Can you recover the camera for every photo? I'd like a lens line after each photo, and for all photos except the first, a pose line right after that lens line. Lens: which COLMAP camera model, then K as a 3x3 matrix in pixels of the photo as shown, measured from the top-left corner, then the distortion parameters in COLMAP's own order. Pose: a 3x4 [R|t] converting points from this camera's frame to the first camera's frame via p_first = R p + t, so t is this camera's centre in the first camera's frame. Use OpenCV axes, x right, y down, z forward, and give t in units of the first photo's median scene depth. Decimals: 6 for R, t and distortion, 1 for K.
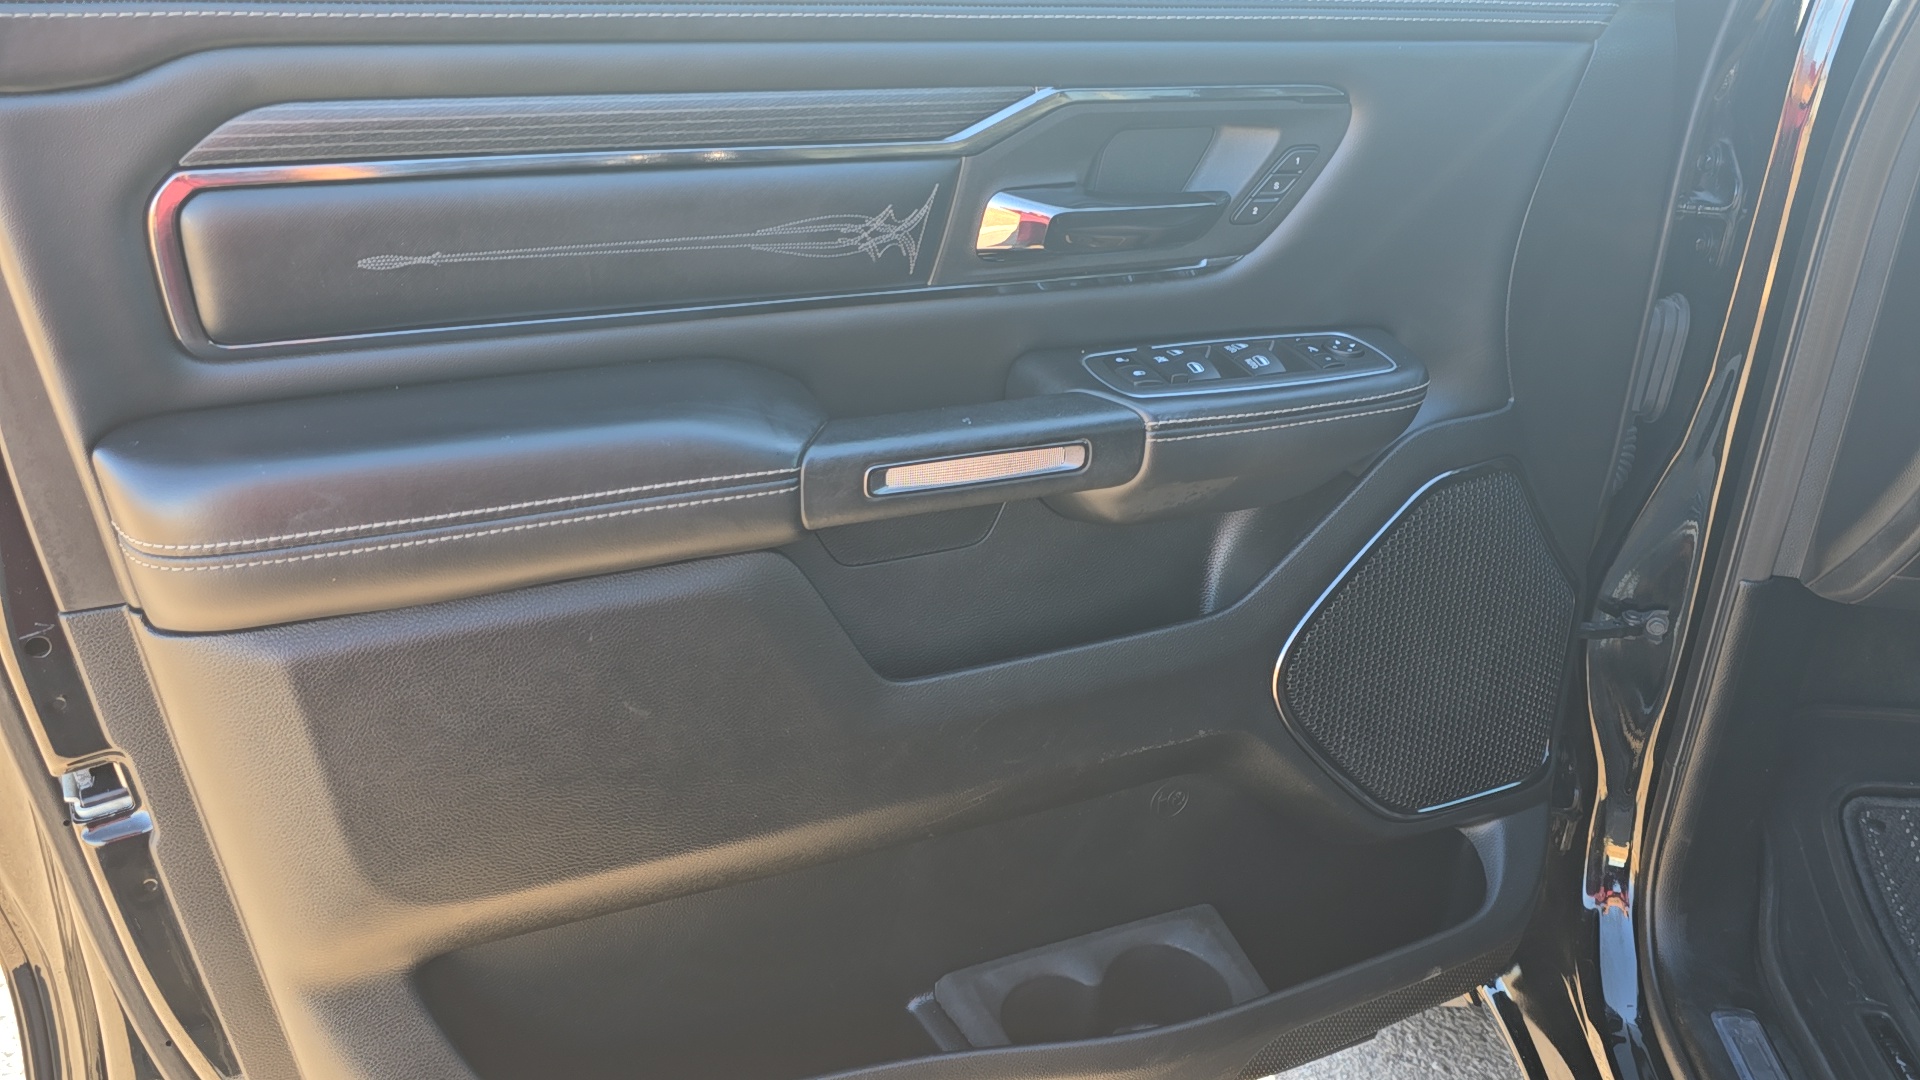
lens RADIAL K [[1678.5, 0, 960.0], [0, 1678.5, 540.0], [0, 0, 1]] dist [-0.031889, 0.003509]
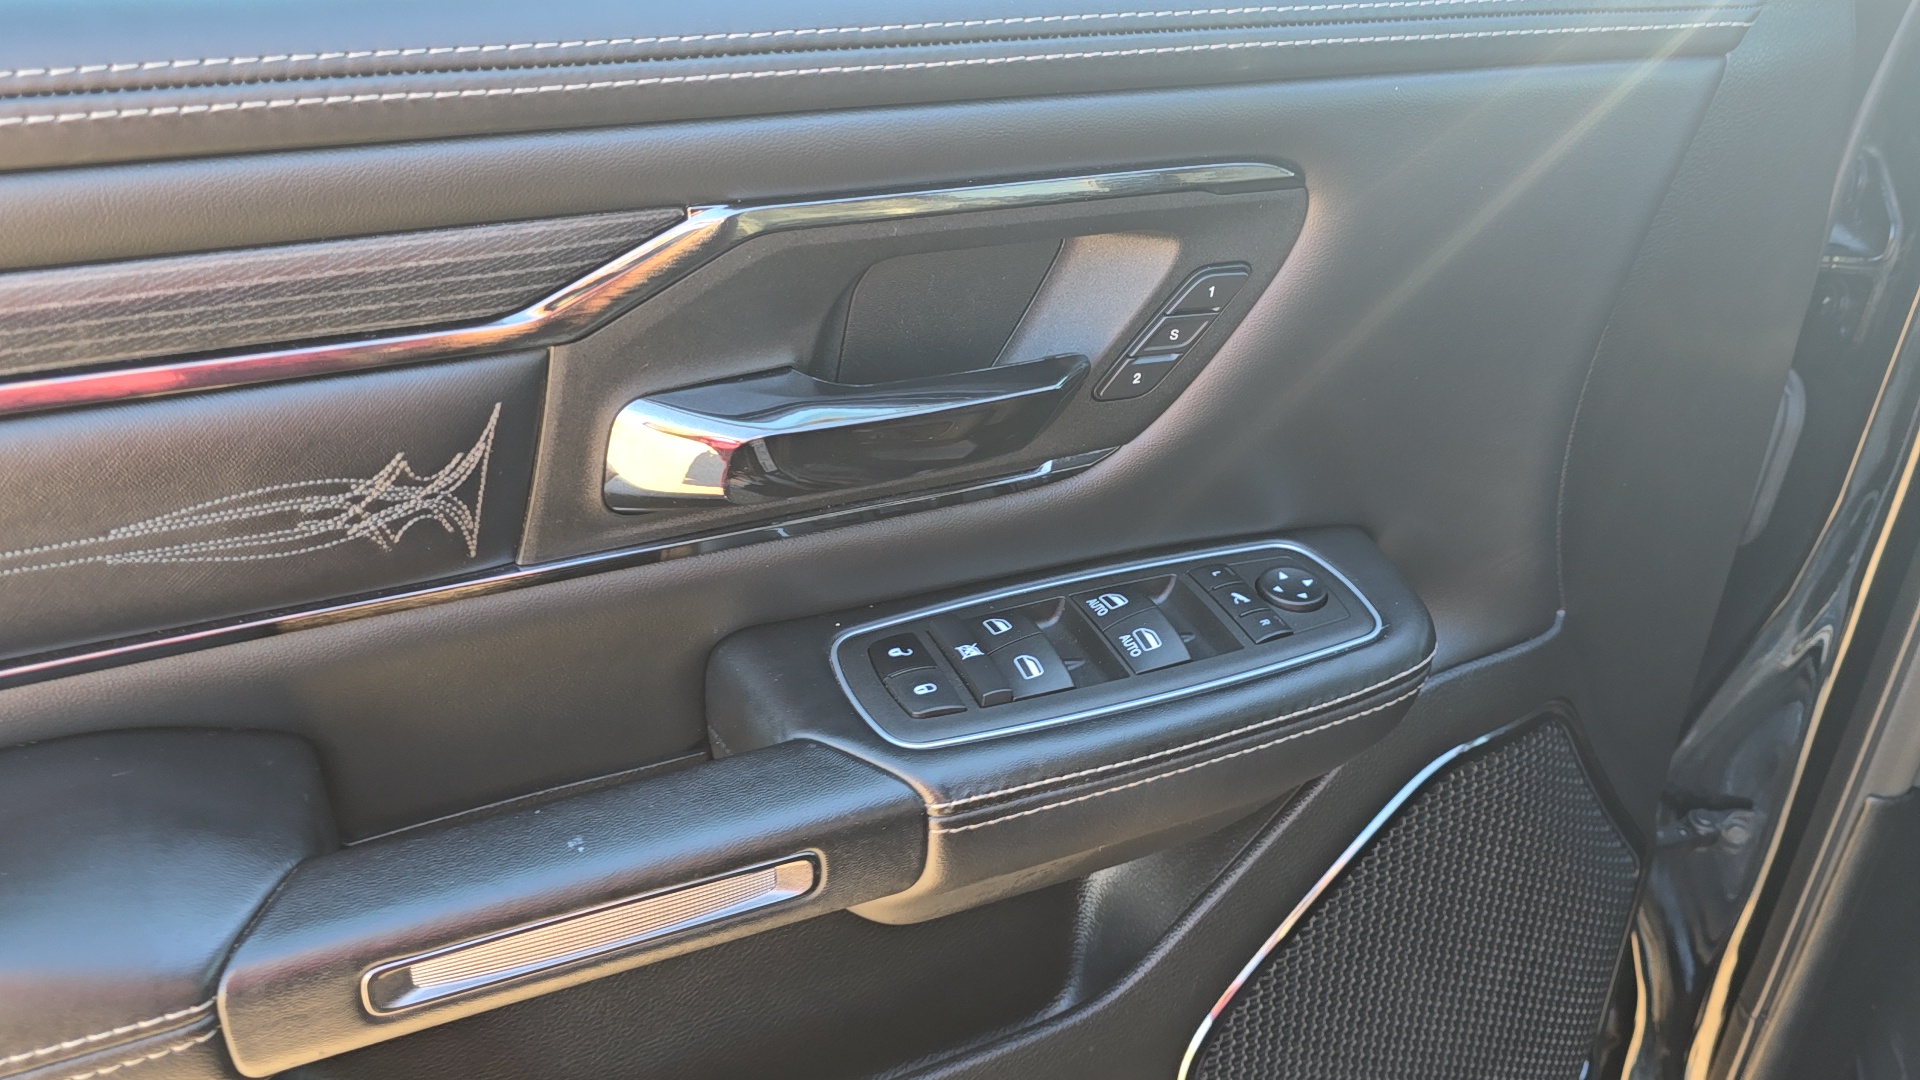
lens RADIAL K [[1678.5, 0, 960.0], [0, 1678.5, 540.0], [0, 0, 1]] dist [-0.031889, 0.003509]
pose [[0.999808, -0.011201, 0.016057, 0.112613], [0.009739, 0.996033, 0.088447, -0.202993], [-0.016984, -0.088274, 0.995951, 0.456232]]
